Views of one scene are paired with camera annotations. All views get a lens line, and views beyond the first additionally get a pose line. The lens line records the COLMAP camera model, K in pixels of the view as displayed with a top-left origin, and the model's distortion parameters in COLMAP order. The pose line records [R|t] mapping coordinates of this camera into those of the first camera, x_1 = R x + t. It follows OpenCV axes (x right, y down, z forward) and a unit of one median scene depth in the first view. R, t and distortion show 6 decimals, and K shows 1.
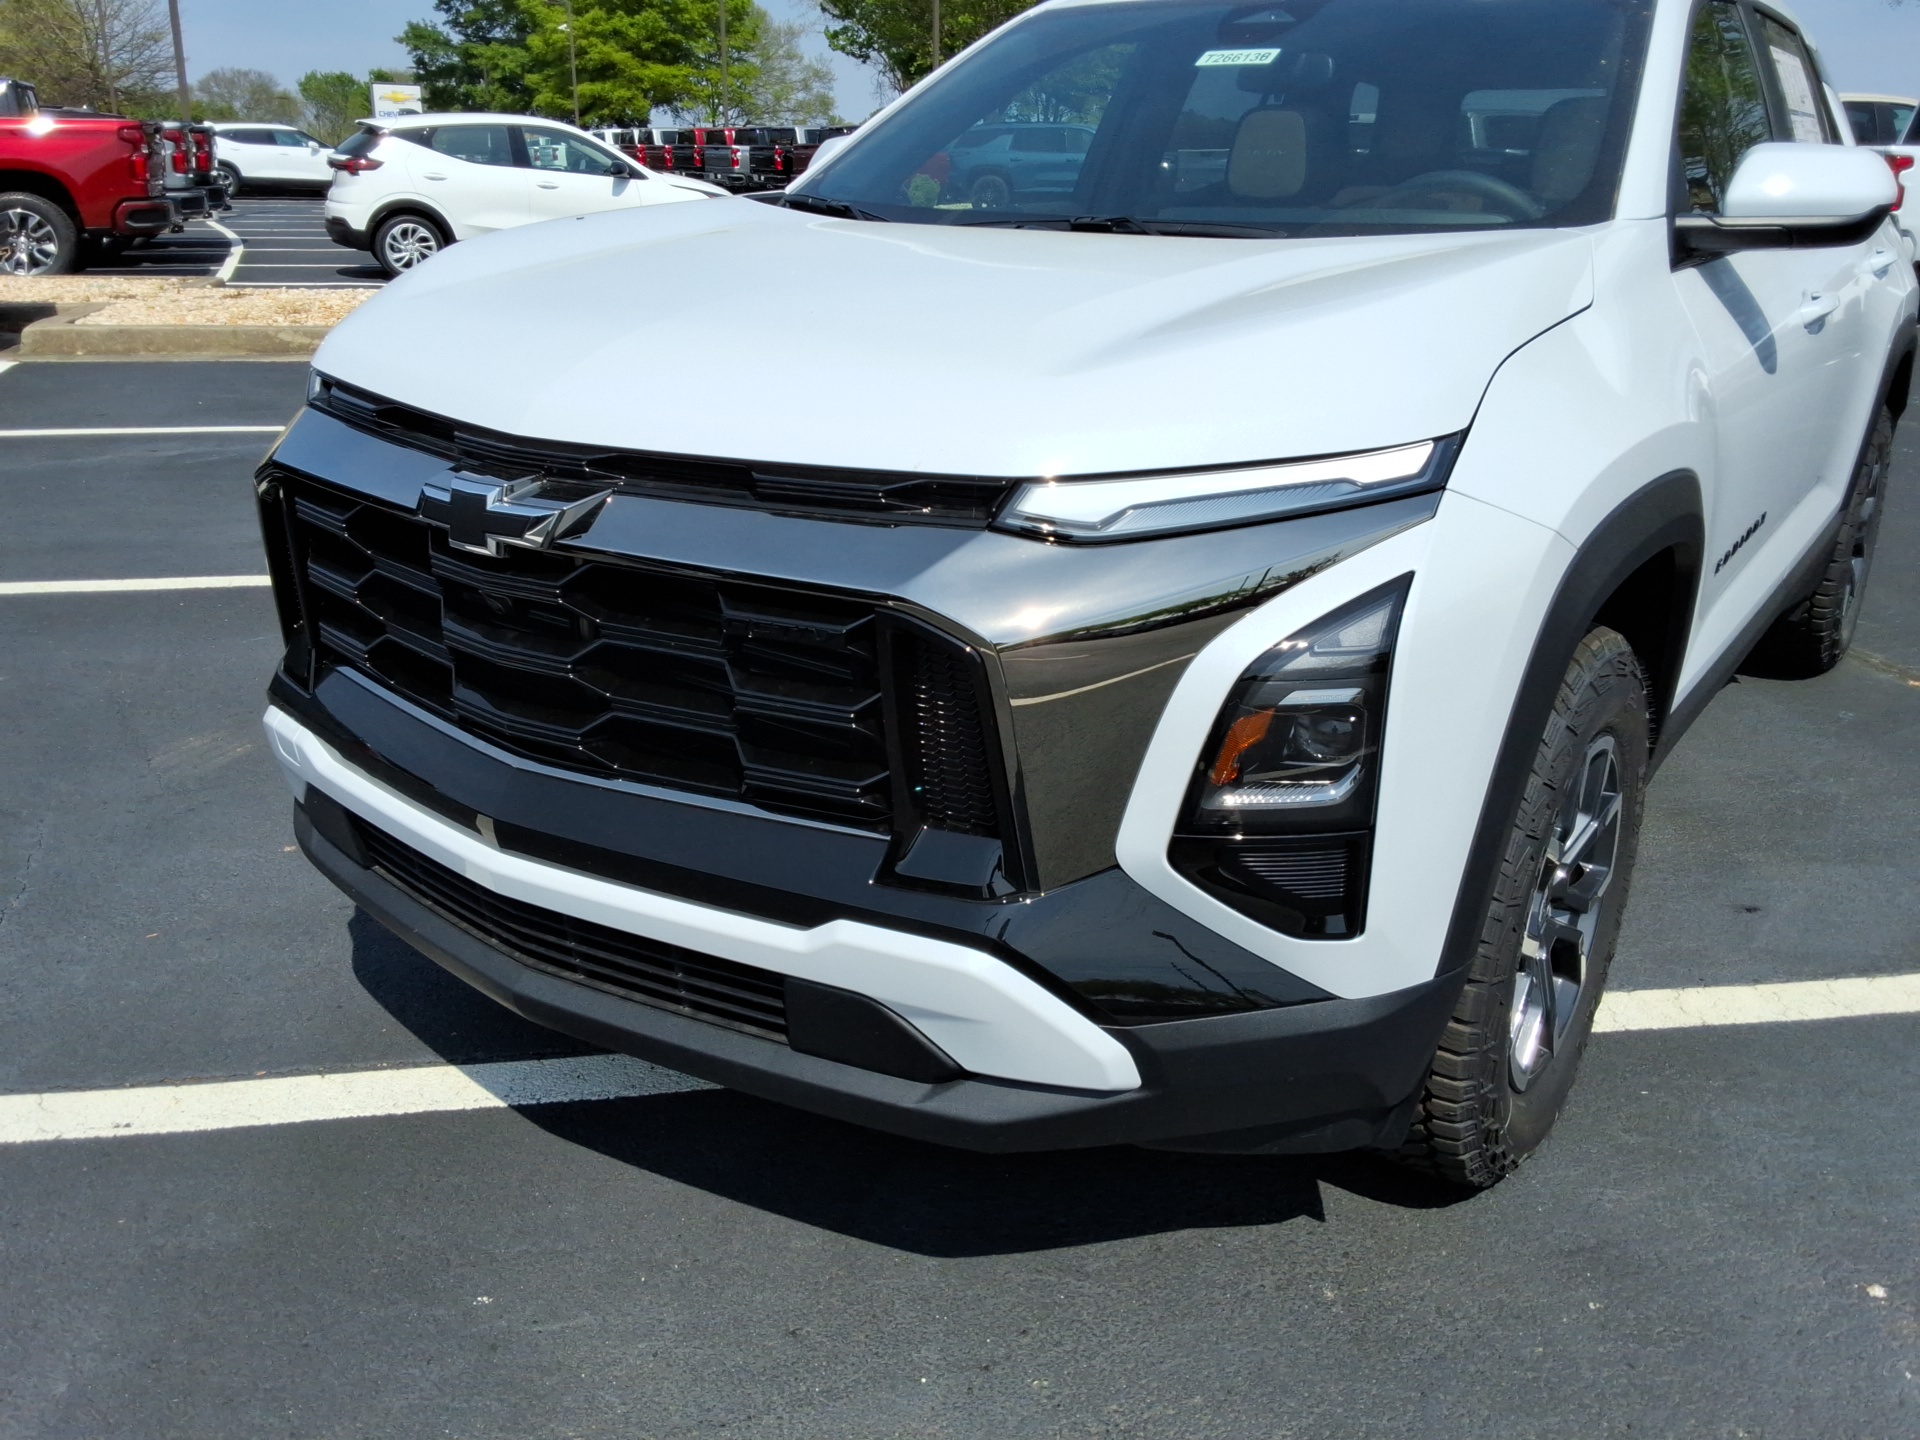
lens RADIAL K [[1535.8, 0, 975.6], [0, 1535.8, 720.9], [0, 0, 1]] dist [0.113853, -0.185308]
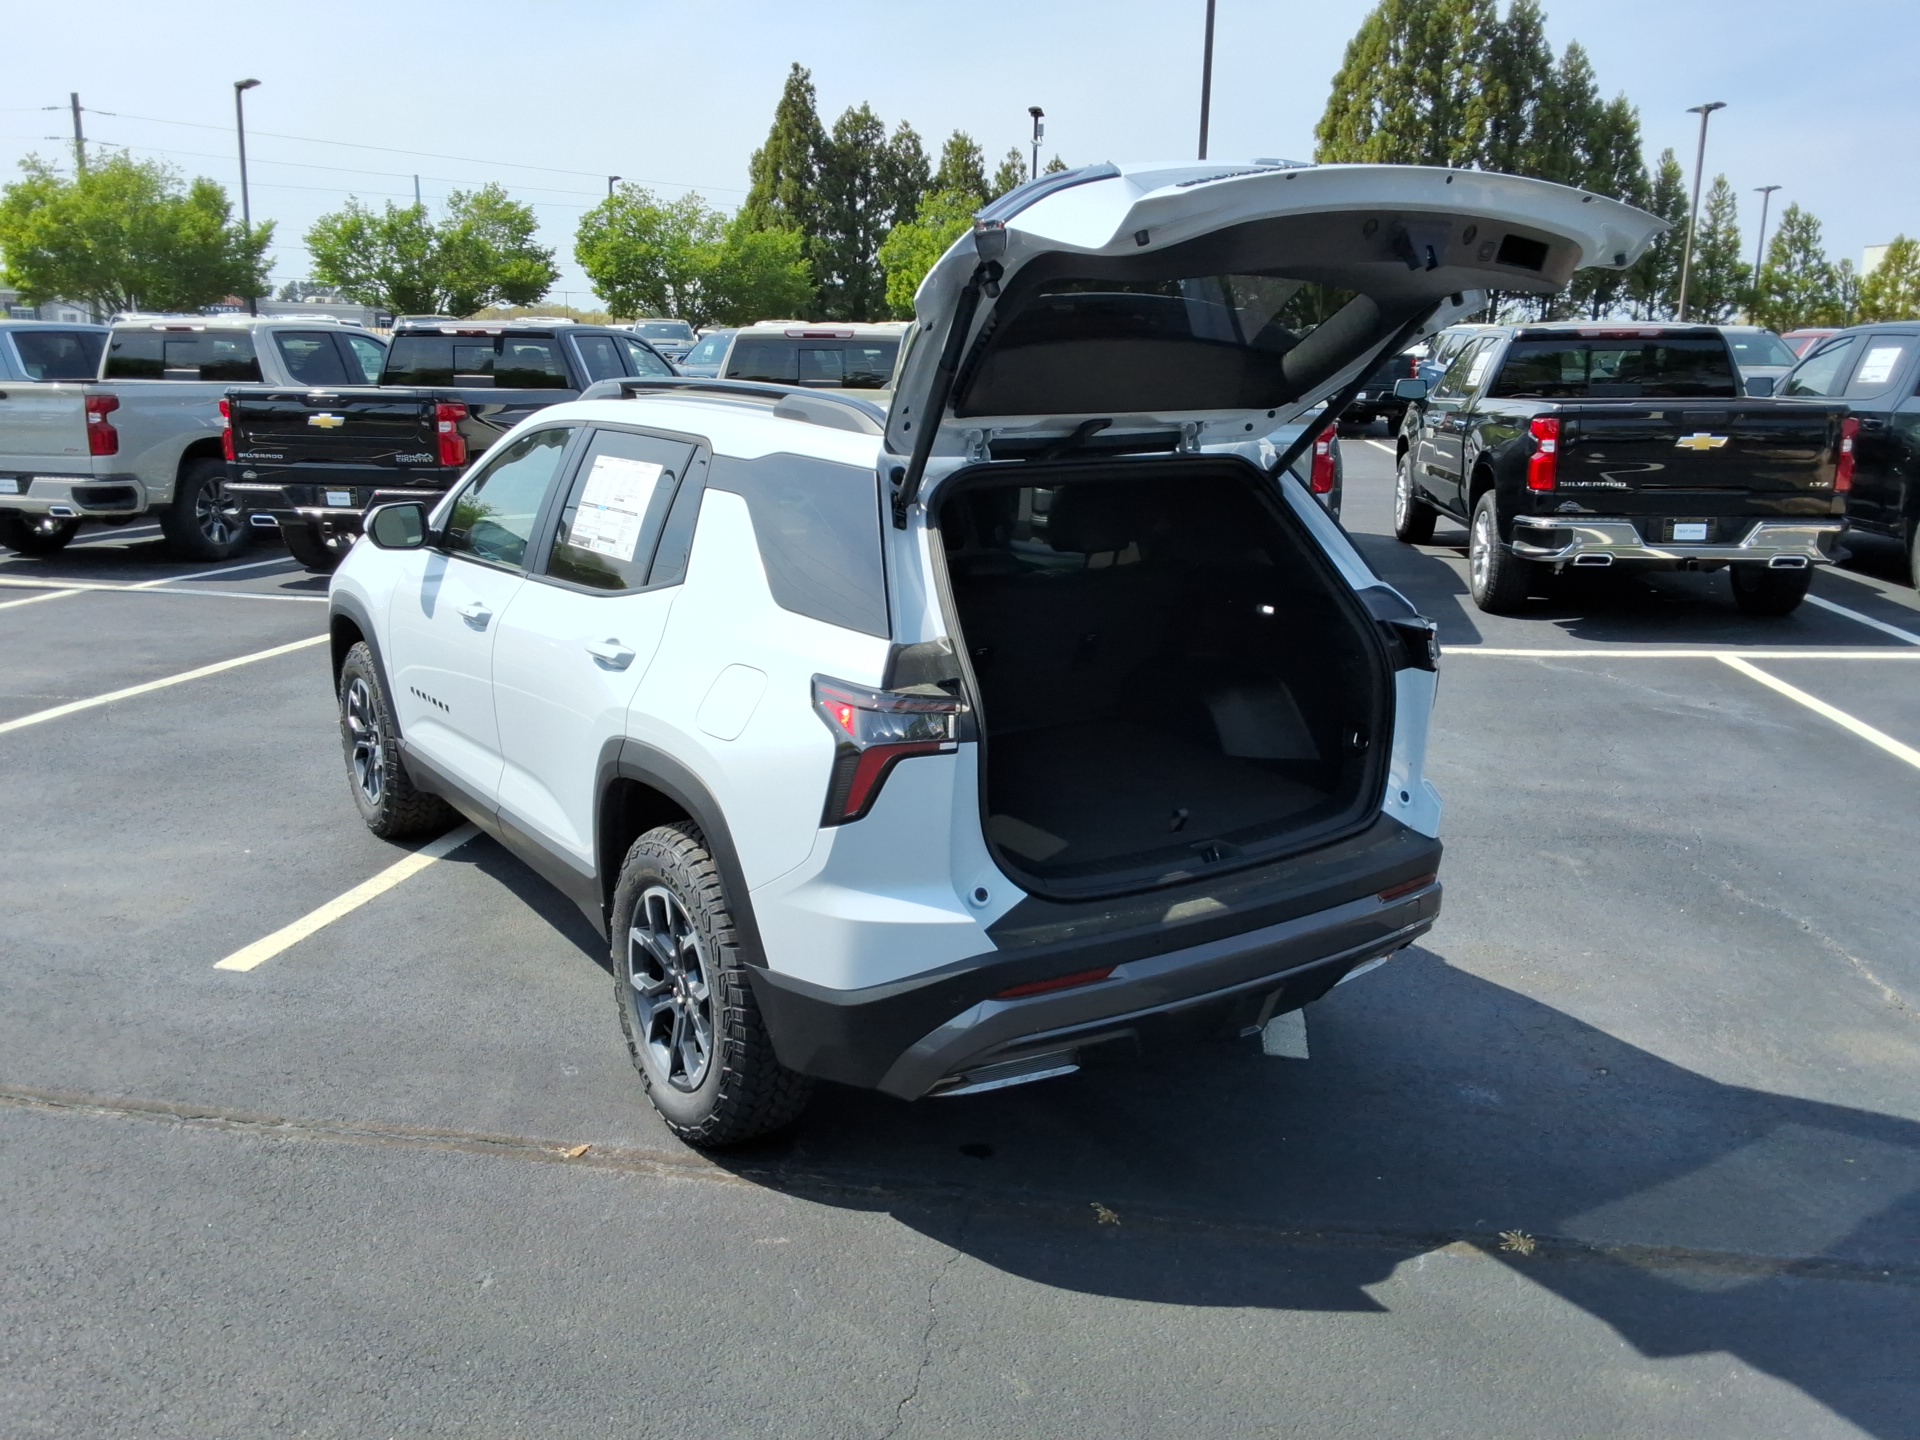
lens RADIAL K [[1536.9, 0, 961.6], [0, 1536.9, 682.7], [0, 0, 1]] dist [0.107325, -0.168755]
pose [[-0.356394, 0.176184, -0.917574, 1.977034], [-0.326957, 0.896452, 0.299121, -0.904096], [0.875261, 0.406612, -0.261885, 2.025954]]
